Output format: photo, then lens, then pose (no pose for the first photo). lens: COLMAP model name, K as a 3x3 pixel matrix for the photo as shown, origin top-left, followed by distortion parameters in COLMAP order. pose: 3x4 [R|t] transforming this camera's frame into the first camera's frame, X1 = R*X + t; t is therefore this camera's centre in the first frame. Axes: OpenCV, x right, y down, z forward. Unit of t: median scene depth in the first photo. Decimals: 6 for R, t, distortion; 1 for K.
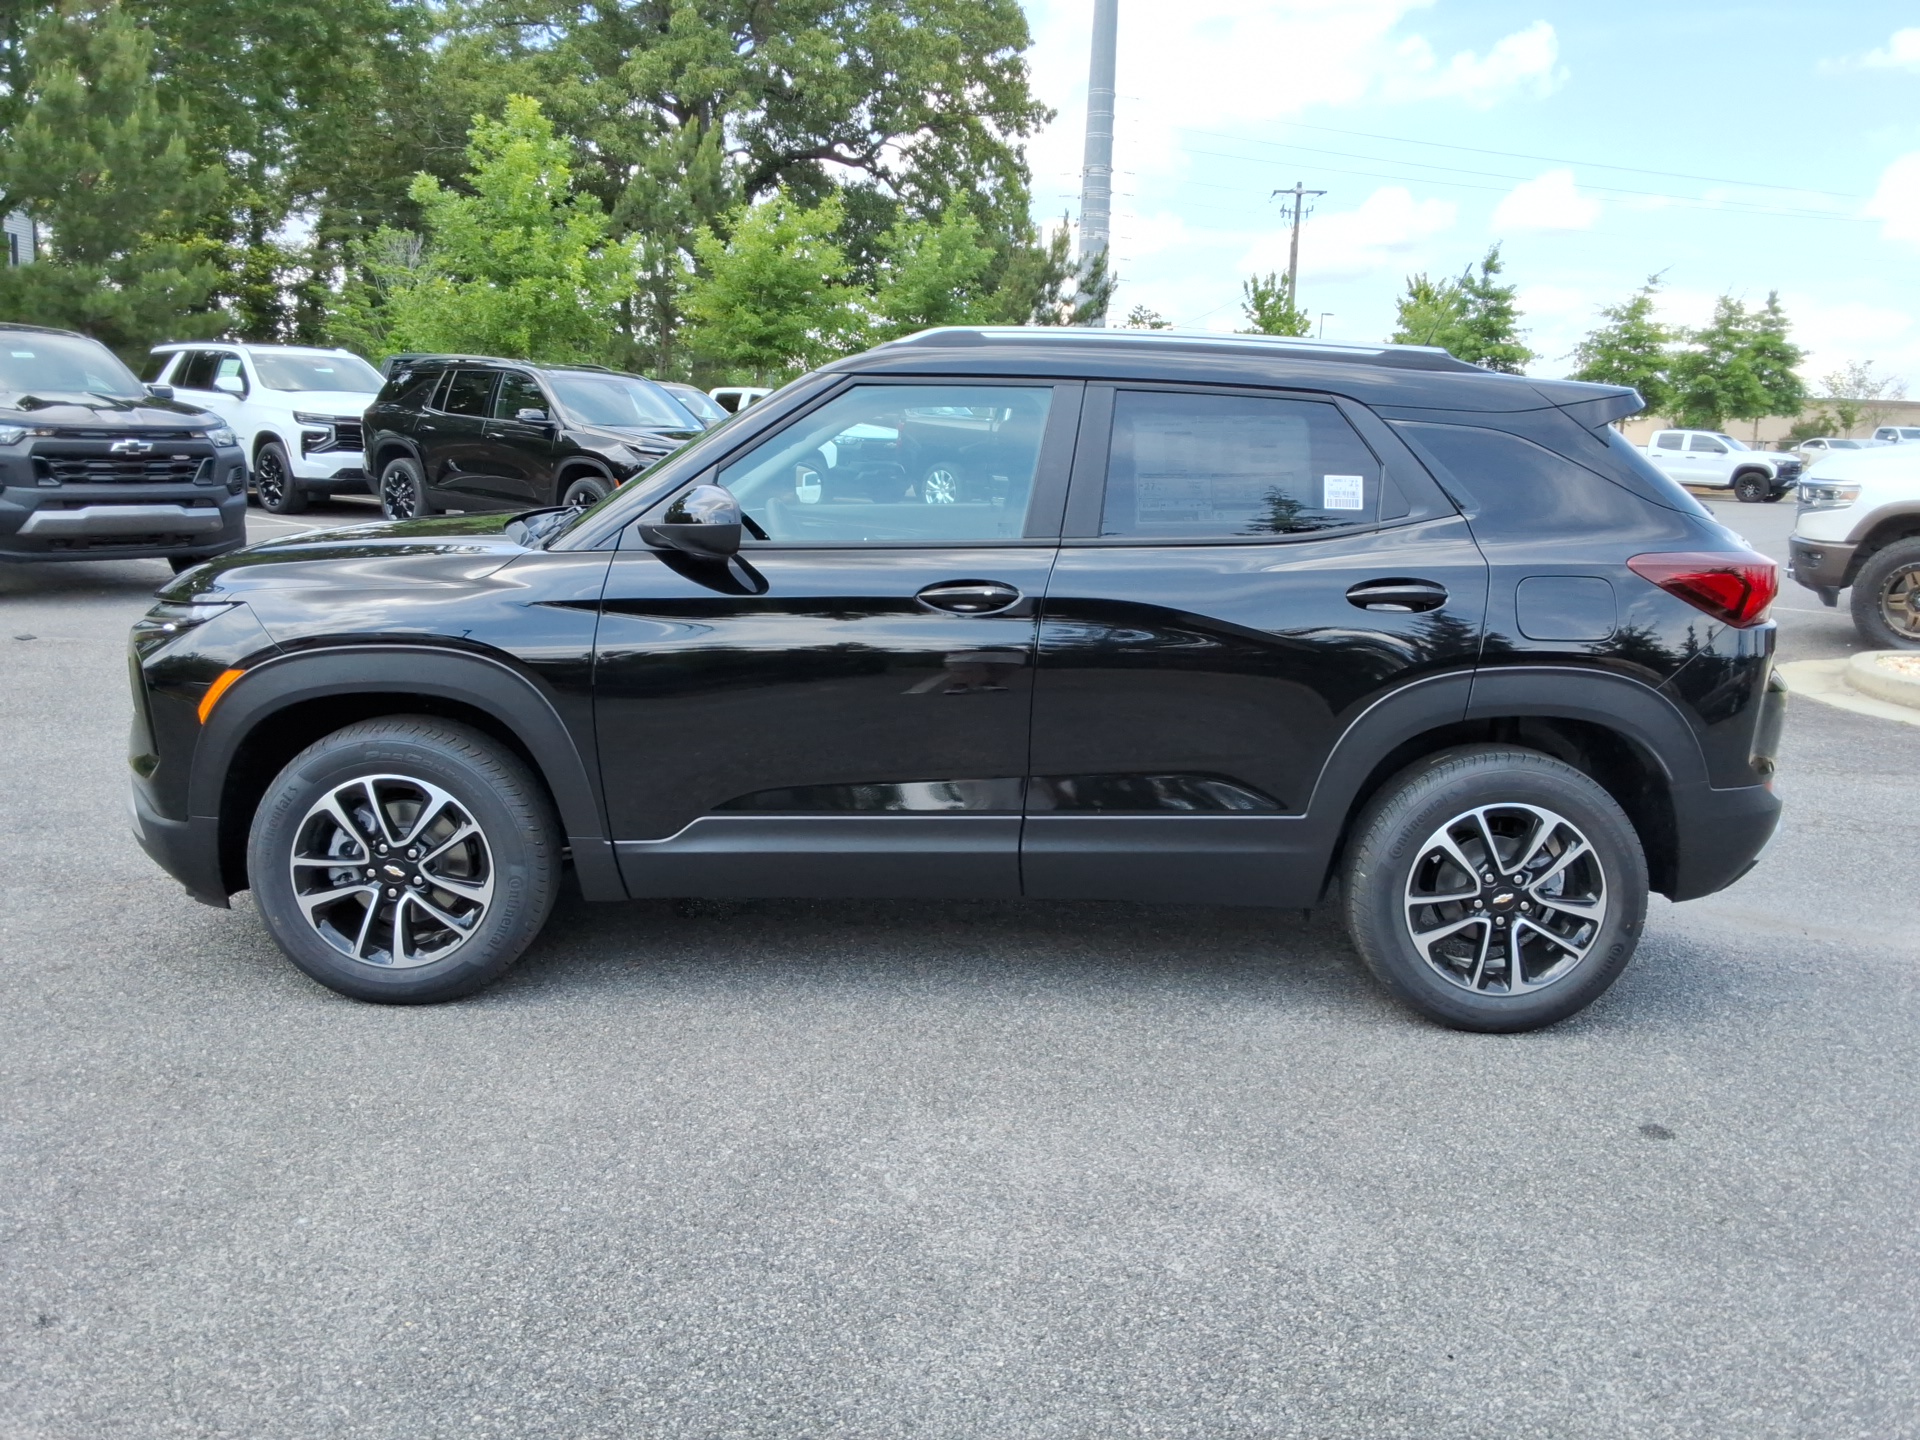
lens RADIAL K [[1558.9, 0, 977.1], [0, 1558.9, 686.4], [0, 0, 1]] dist [0.093655, -0.147481]
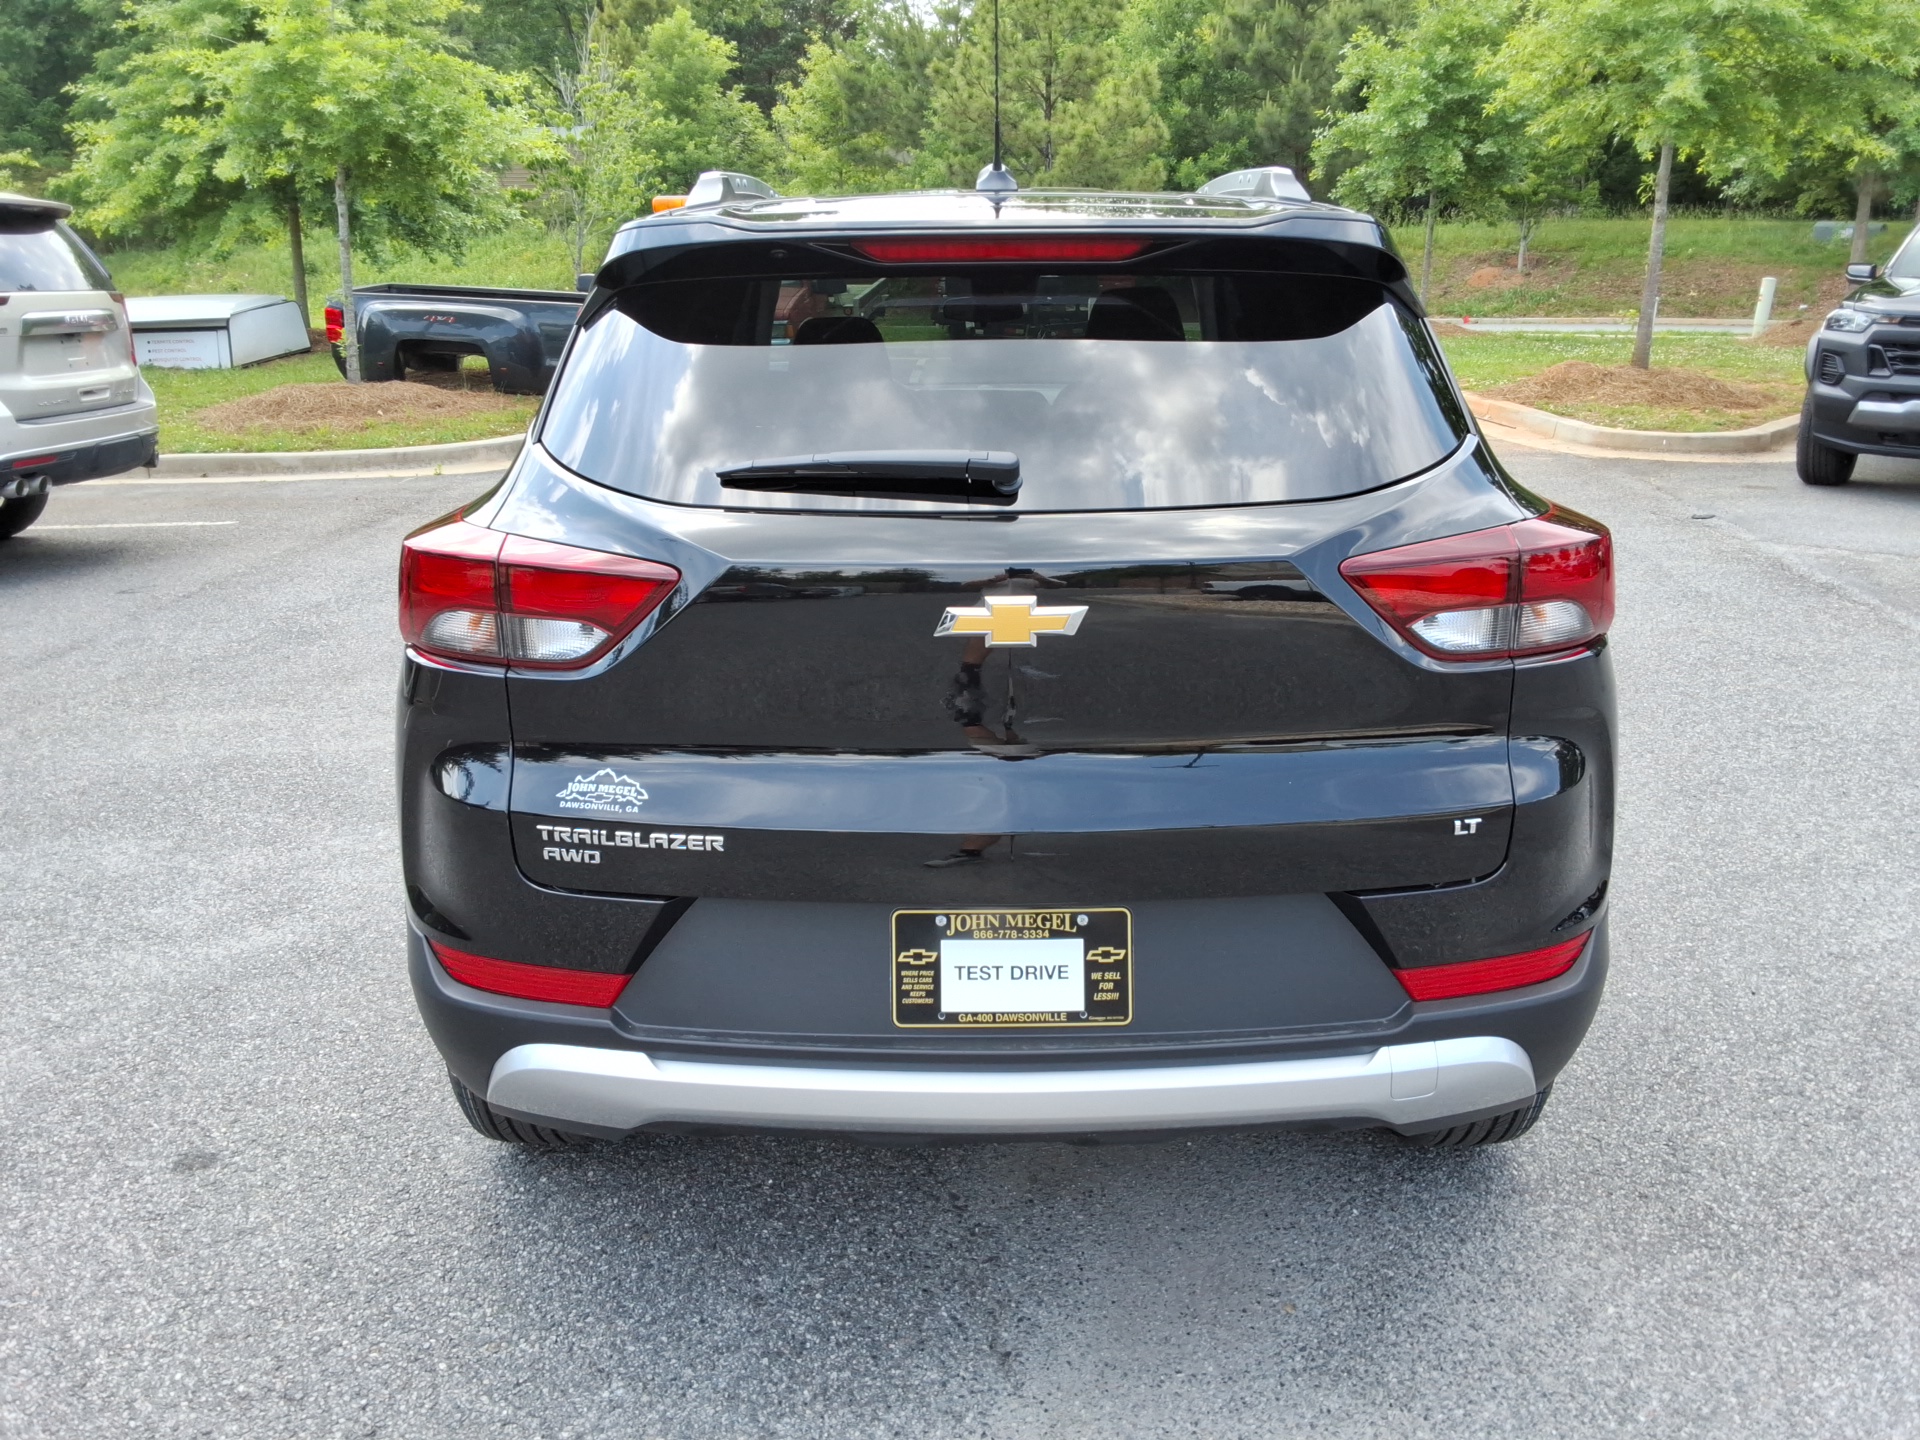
lens RADIAL K [[1558.9, 0, 973.9], [0, 1558.9, 696.3], [0, 0, 1]] dist [0.093655, -0.147481]
pose [[-0.009293, 0.231203, -0.972861, 1.029384], [-0.163497, 0.959459, 0.229580, -0.181537], [0.986500, 0.161194, 0.028885, 1.175382]]
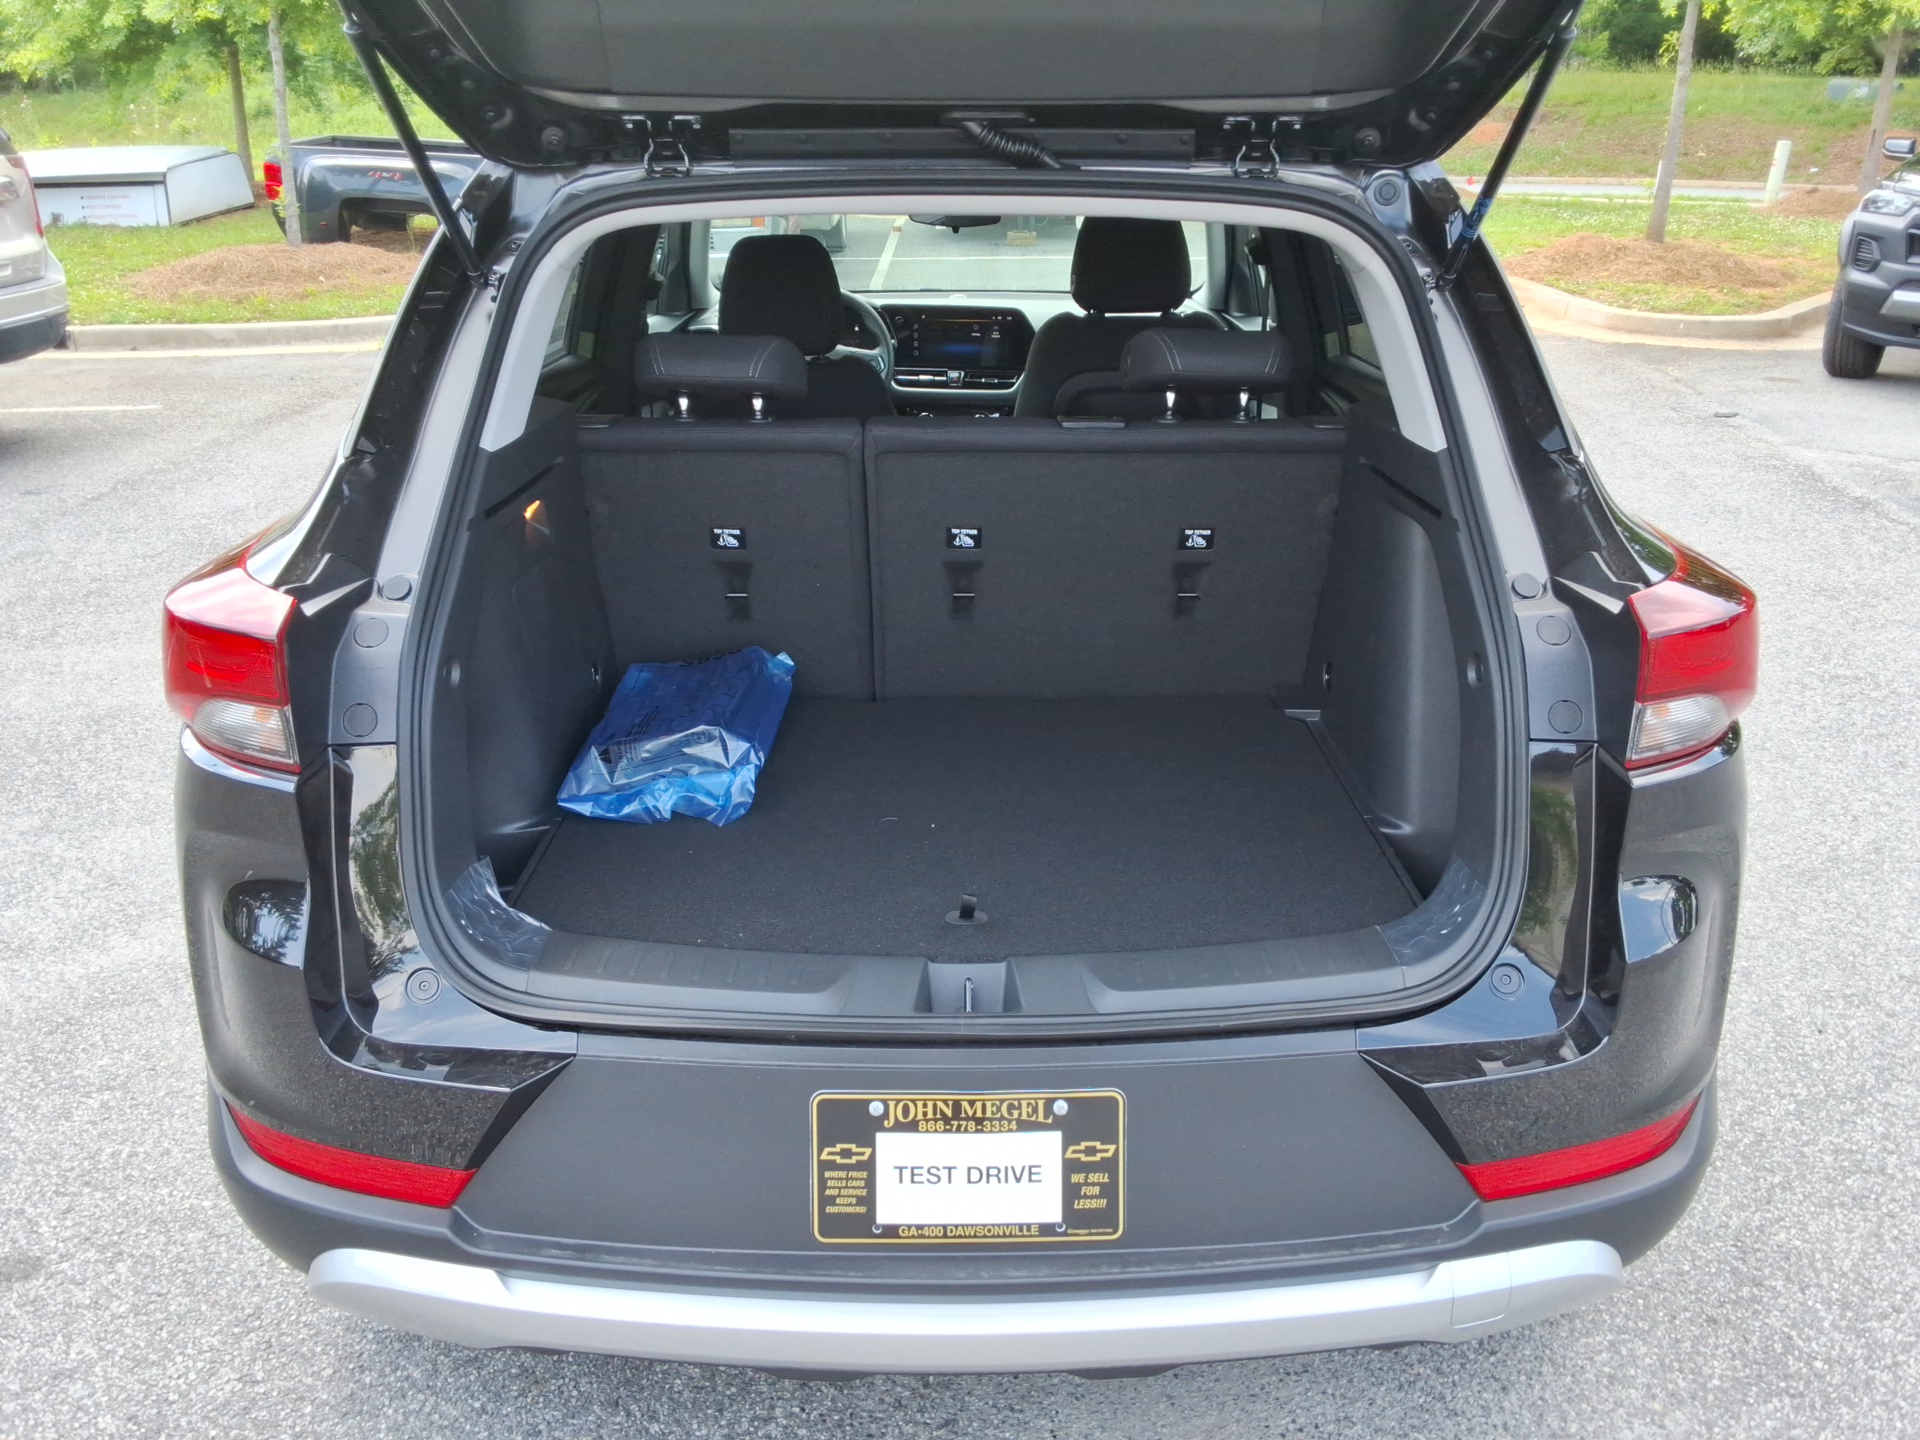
lens RADIAL K [[1558.9, 0, 974.4], [0, 1558.9, 702.8], [0, 0, 1]] dist [0.093655, -0.147481]
pose [[0.001122, 0.319602, -0.947551, 0.887654], [-0.171446, 0.933583, 0.314688, -0.216432], [0.985193, 0.162101, 0.055842, 1.177078]]
